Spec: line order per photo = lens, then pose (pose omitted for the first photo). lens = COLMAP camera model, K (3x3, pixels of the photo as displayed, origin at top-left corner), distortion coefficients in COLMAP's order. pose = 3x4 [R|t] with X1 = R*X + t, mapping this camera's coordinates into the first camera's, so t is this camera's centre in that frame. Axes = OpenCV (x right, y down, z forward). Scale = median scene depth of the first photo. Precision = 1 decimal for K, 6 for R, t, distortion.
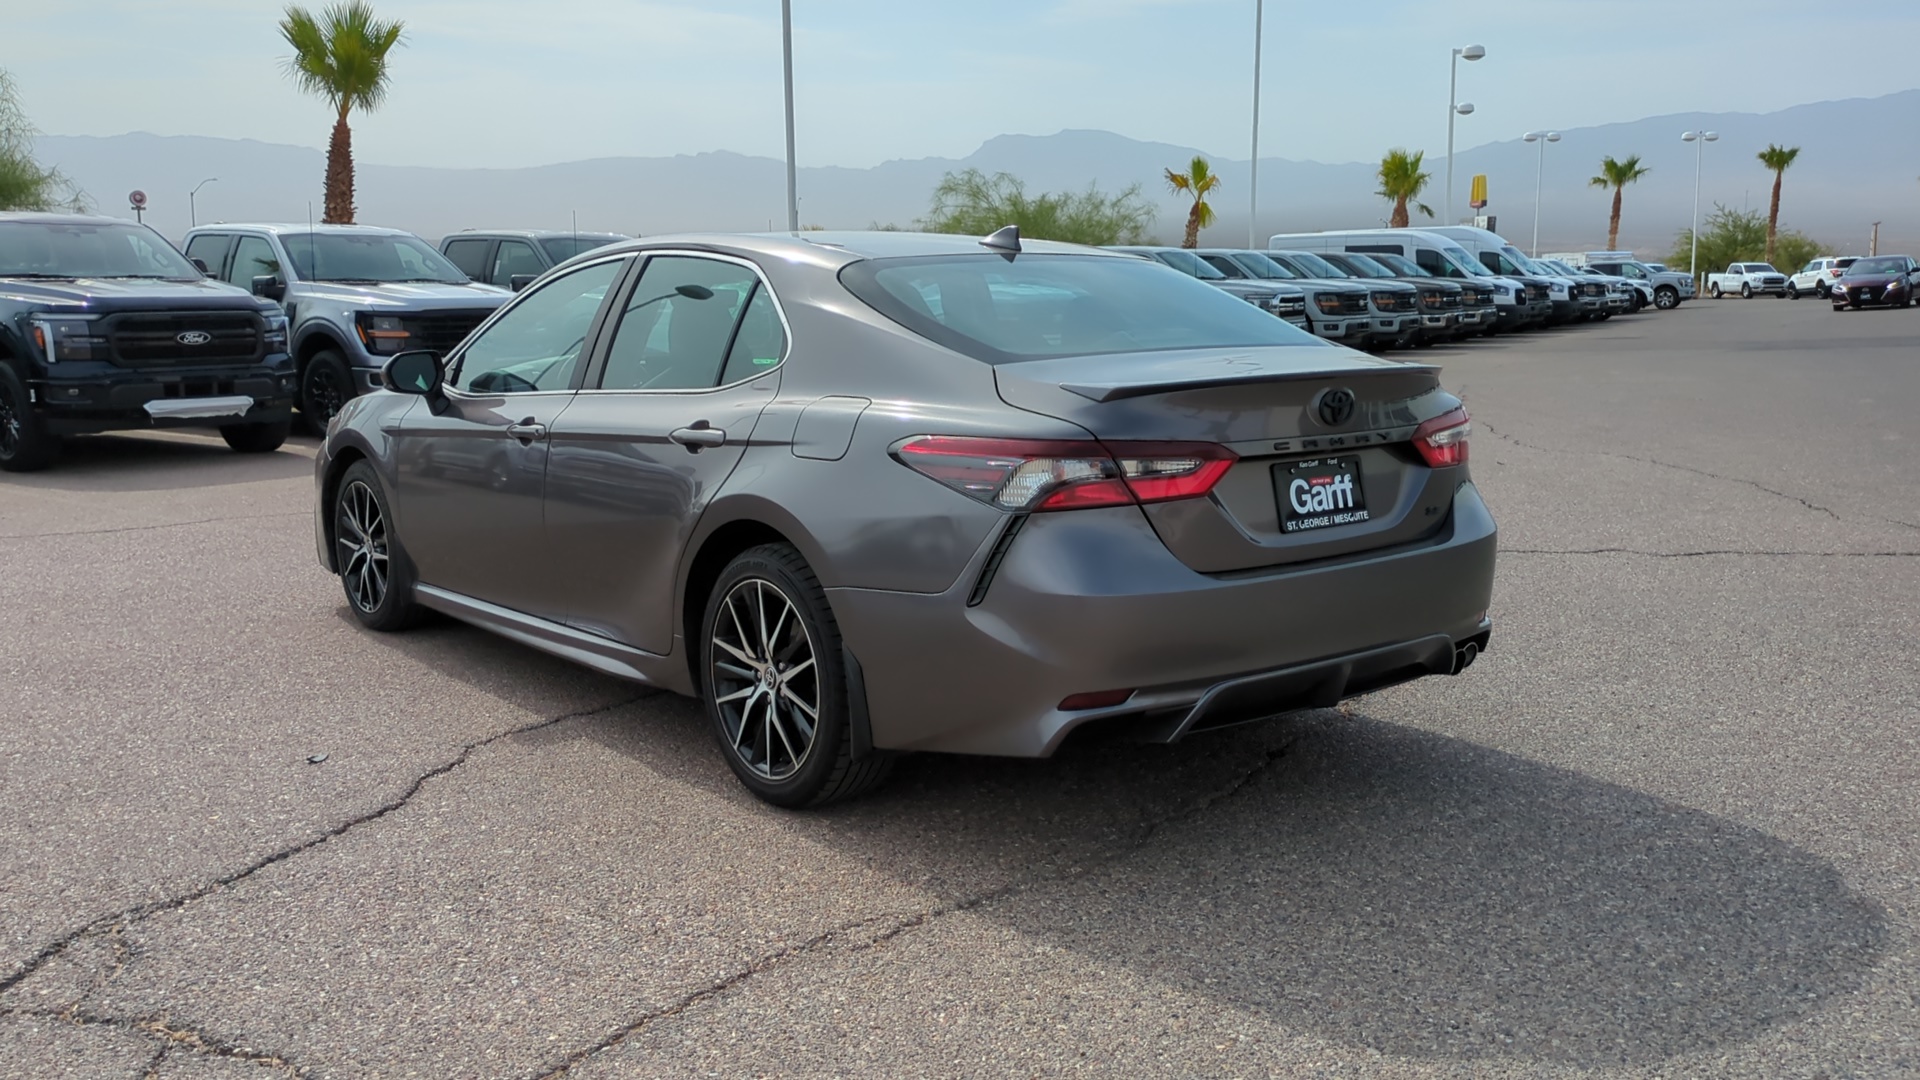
lens RADIAL K [[1639.3, 0, 972.5], [0, 1639.3, 546.8], [0, 0, 1]] dist [0.064781, -0.090804]
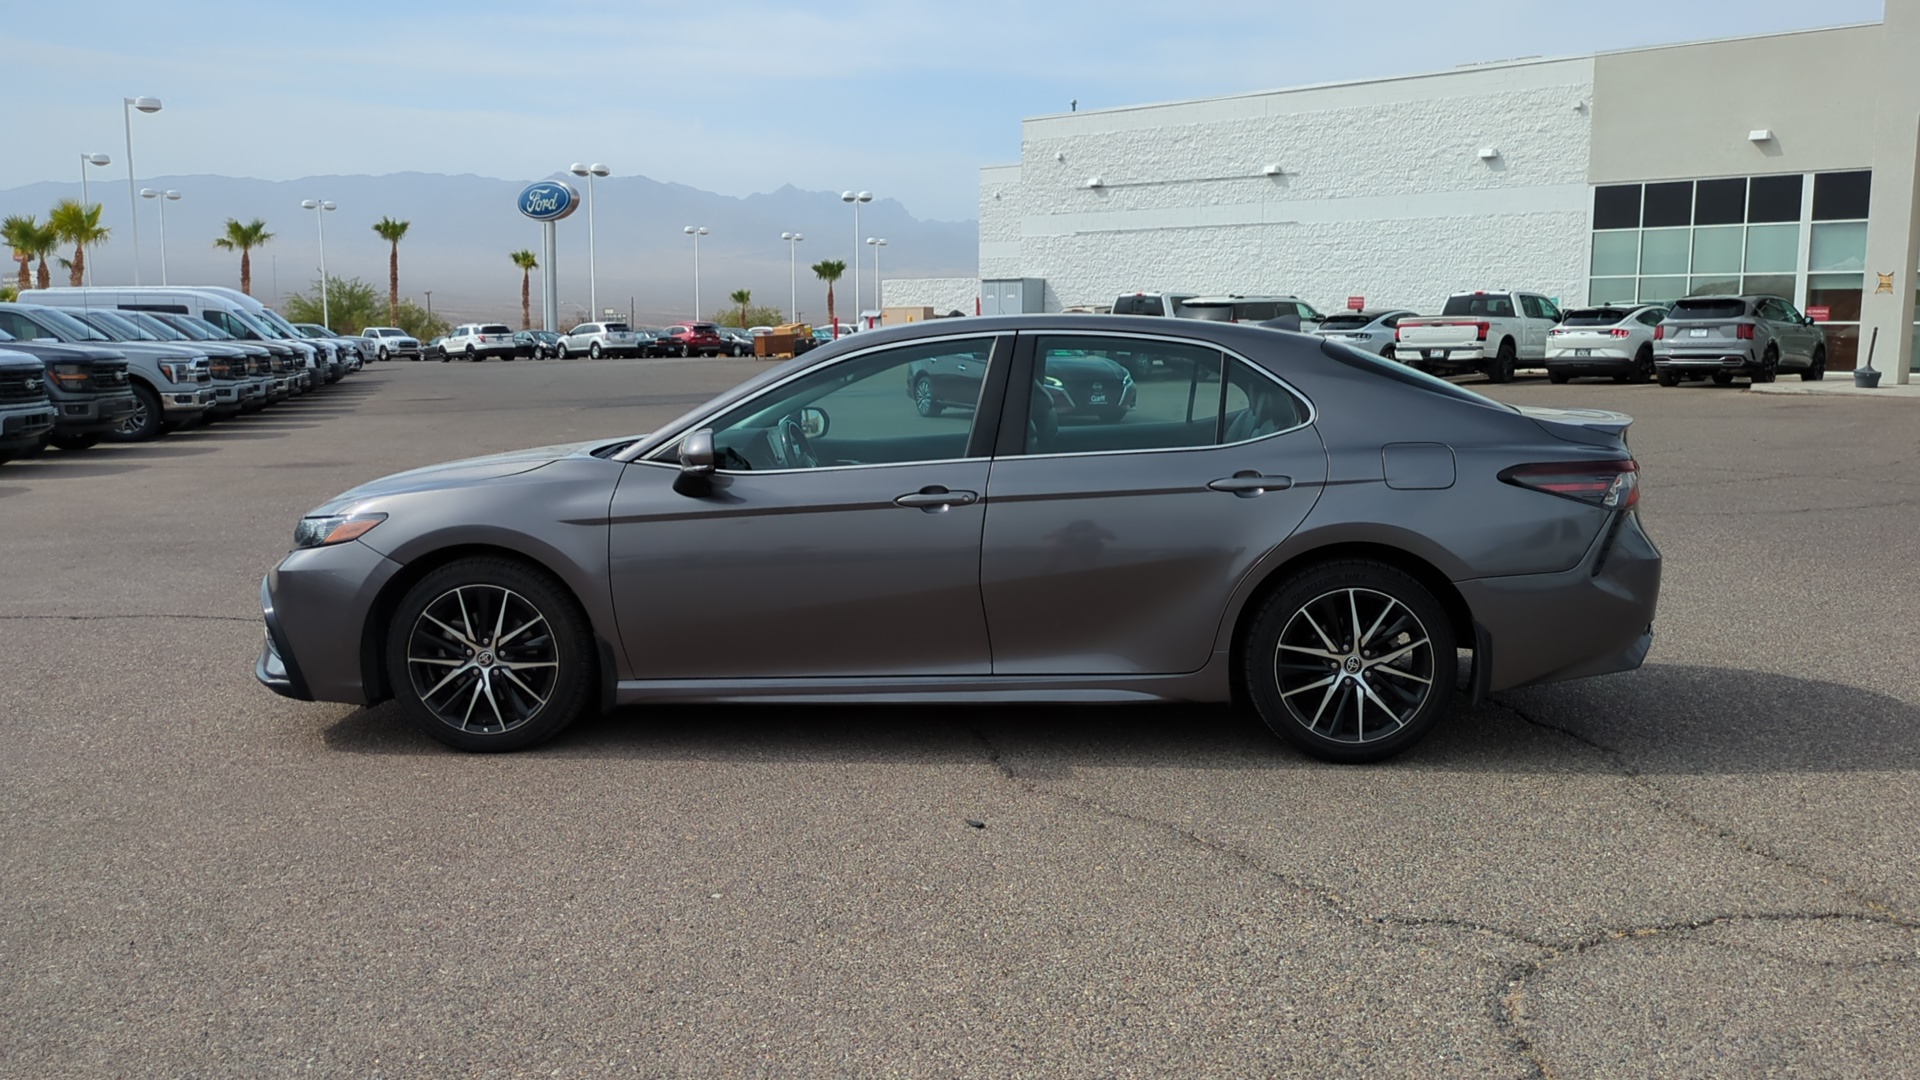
lens RADIAL K [[1639.3, 0, 973.3], [0, 1639.3, 534.2], [0, 0, 1]] dist [0.064781, -0.090804]
pose [[0.678771, -0.081685, 0.729793, -0.610609], [0.113636, 0.993507, 0.005511, -0.030956], [-0.725504, 0.079189, 0.683646, 0.151516]]
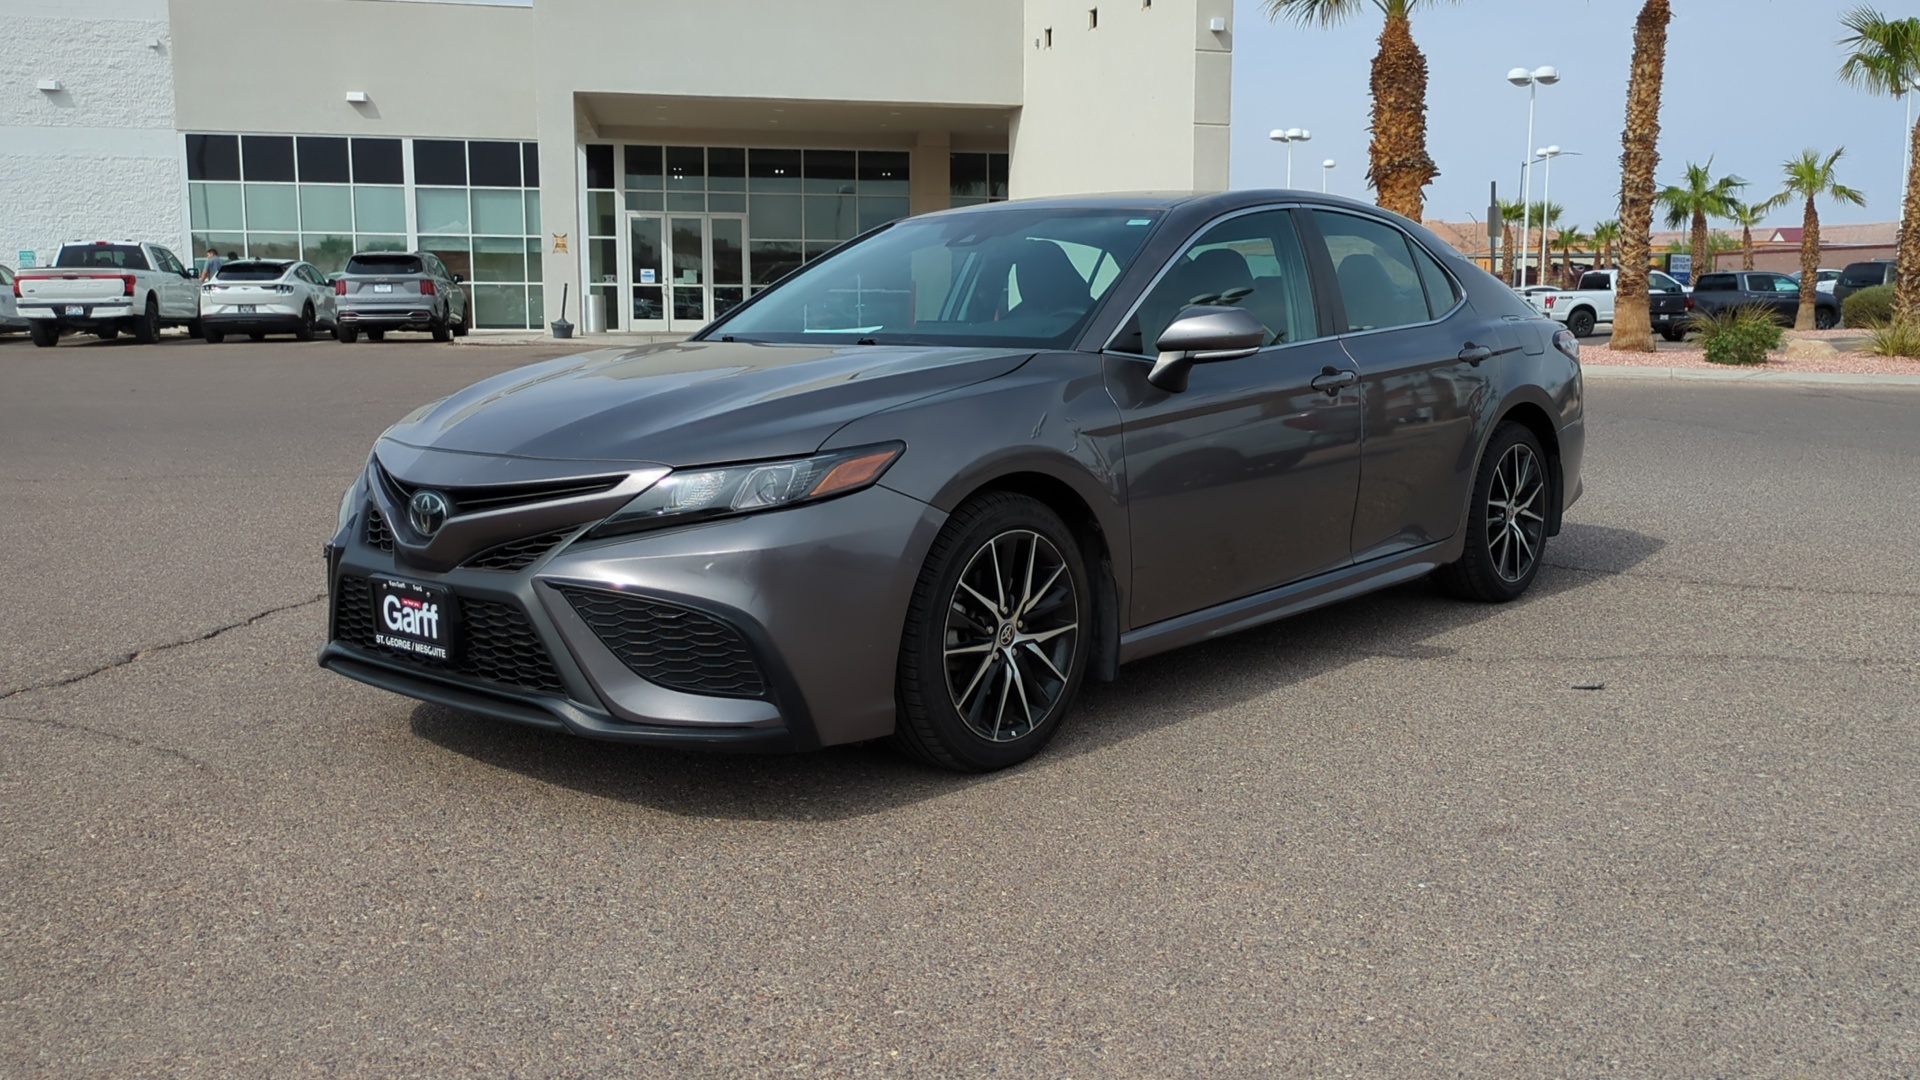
lens RADIAL K [[1639.3, 0, 976.3], [0, 1639.3, 538.0], [0, 0, 1]] dist [0.064781, -0.090804]
pose [[-0.174452, -0.131020, 0.975910, -0.713222], [0.161108, 0.973954, 0.159557, -0.100018], [-0.971396, 0.185062, -0.148800, 0.792395]]
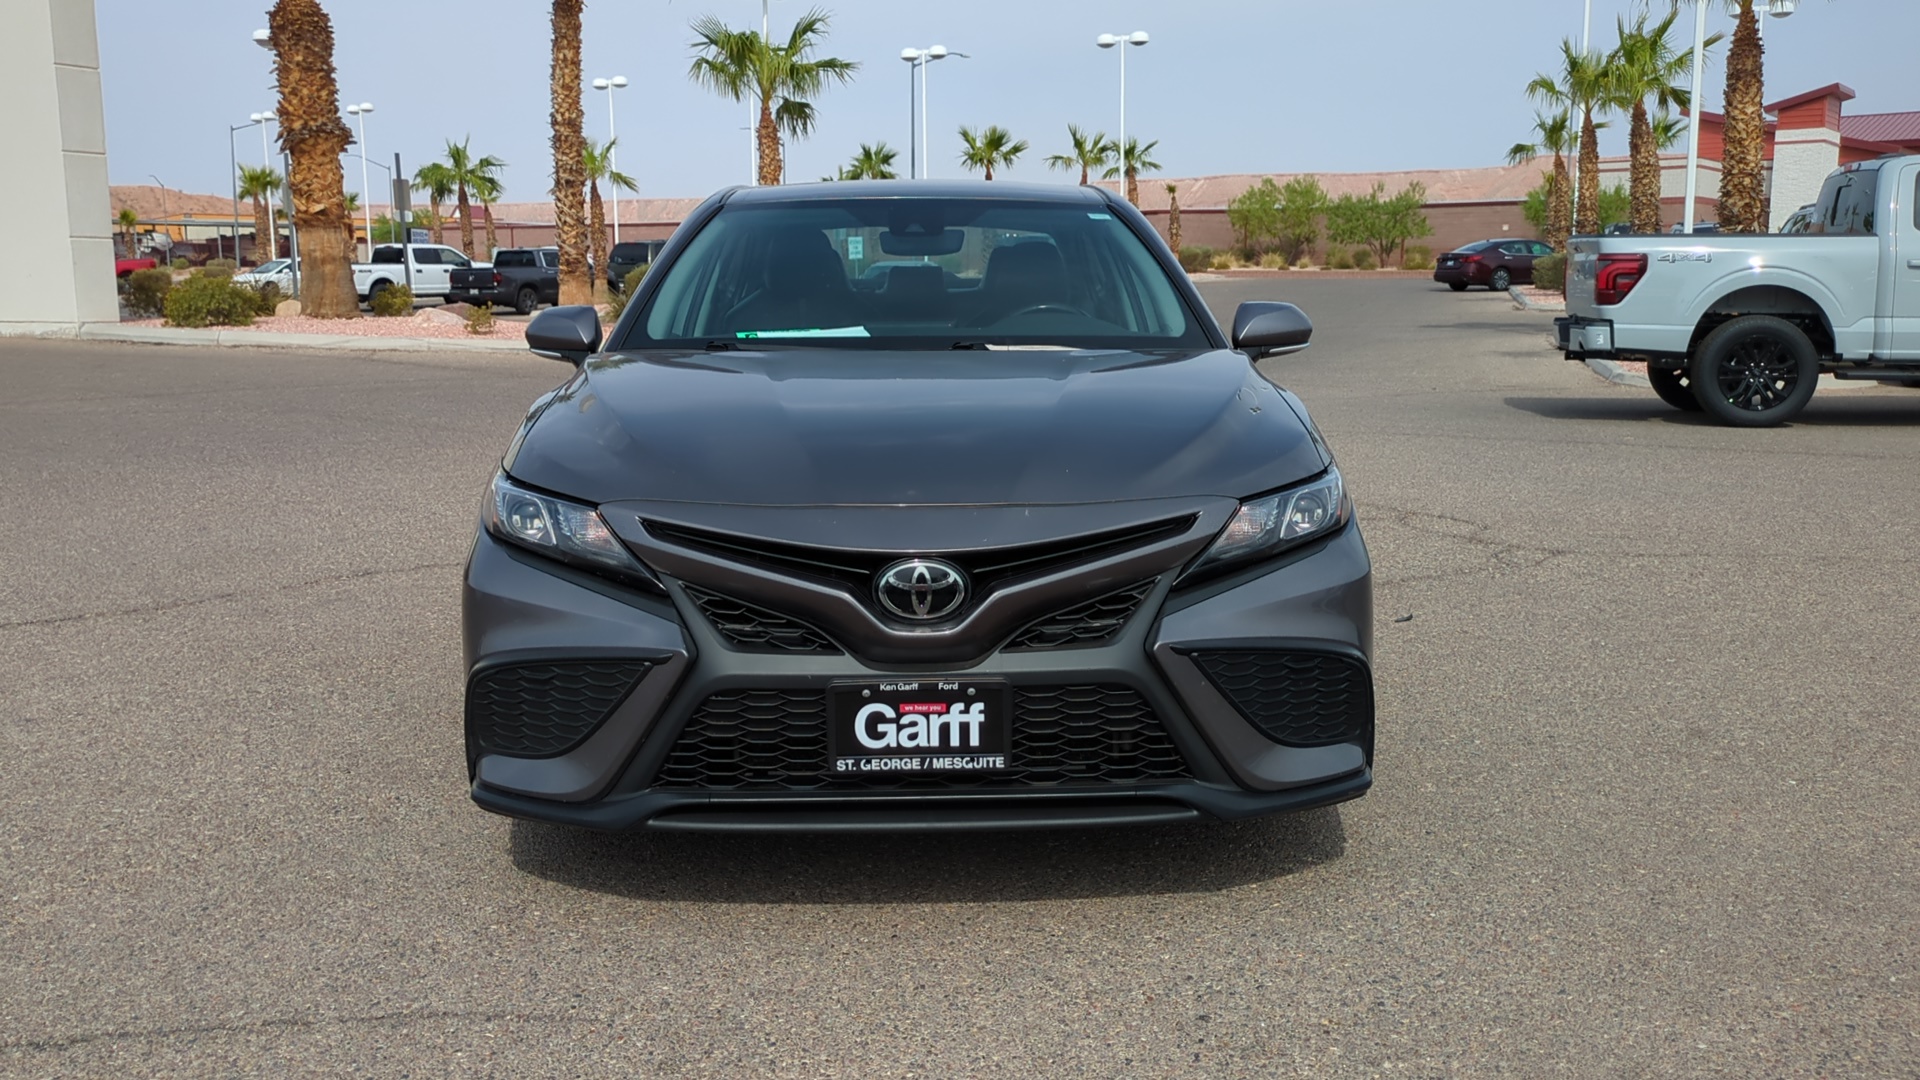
lens RADIAL K [[1639.3, 0, 964.5], [0, 1639.3, 545.6], [0, 0, 1]] dist [0.064781, -0.090804]
pose [[-0.796673, -0.091741, 0.597408, -0.555957], [0.101525, 0.954058, 0.281898, -0.139170], [-0.595823, 0.285233, -0.750758, 0.994414]]
